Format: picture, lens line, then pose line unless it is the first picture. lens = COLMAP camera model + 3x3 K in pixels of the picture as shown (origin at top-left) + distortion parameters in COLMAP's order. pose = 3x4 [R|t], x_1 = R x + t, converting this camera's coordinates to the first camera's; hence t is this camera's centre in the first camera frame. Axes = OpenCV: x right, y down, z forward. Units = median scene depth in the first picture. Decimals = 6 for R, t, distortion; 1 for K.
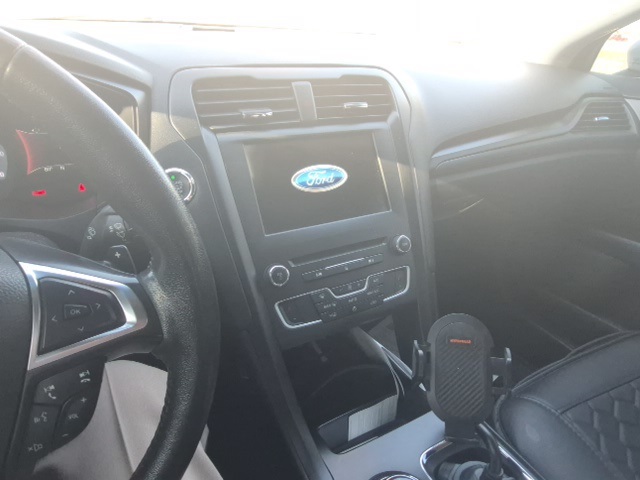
lens RADIAL K [[397.6, 0, 317.1], [0, 397.6, 238.3], [0, 0, 1]] dist [-0.009252, -0.001887]
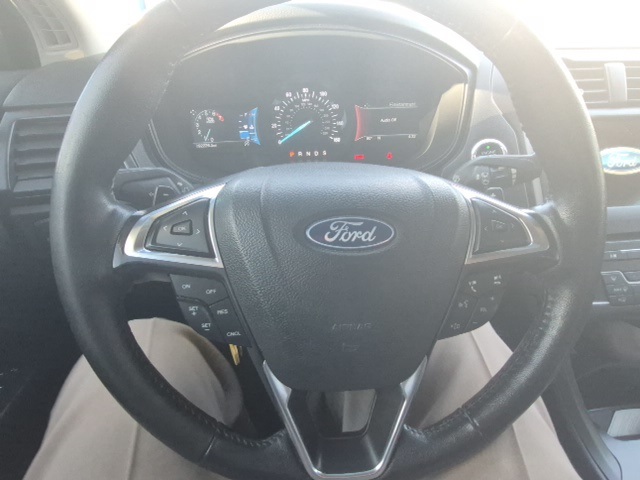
lens RADIAL K [[397.6, 0, 318.4], [0, 397.6, 241.7], [0, 0, 1]] dist [-0.009252, -0.001887]
pose [[0.924826, 0.126543, -0.358726, -0.323484], [-0.130630, 0.991347, 0.012928, 0.138012], [0.357257, 0.034905, 0.933354, -0.178645]]
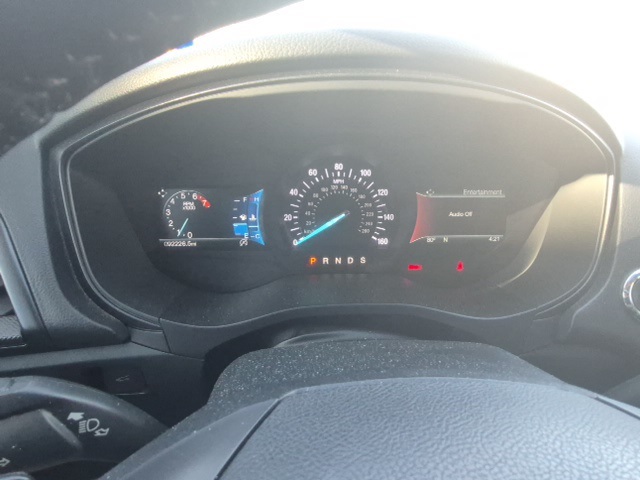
lens RADIAL K [[397.6, 0, 319.6], [0, 397.6, 239.0], [0, 0, 1]] dist [-0.009252, -0.001887]
pose [[0.925620, 0.124224, -0.357486, -0.564871], [-0.168194, 0.981211, -0.094532, -0.058322], [0.339026, 0.147628, 0.929122, 0.163803]]
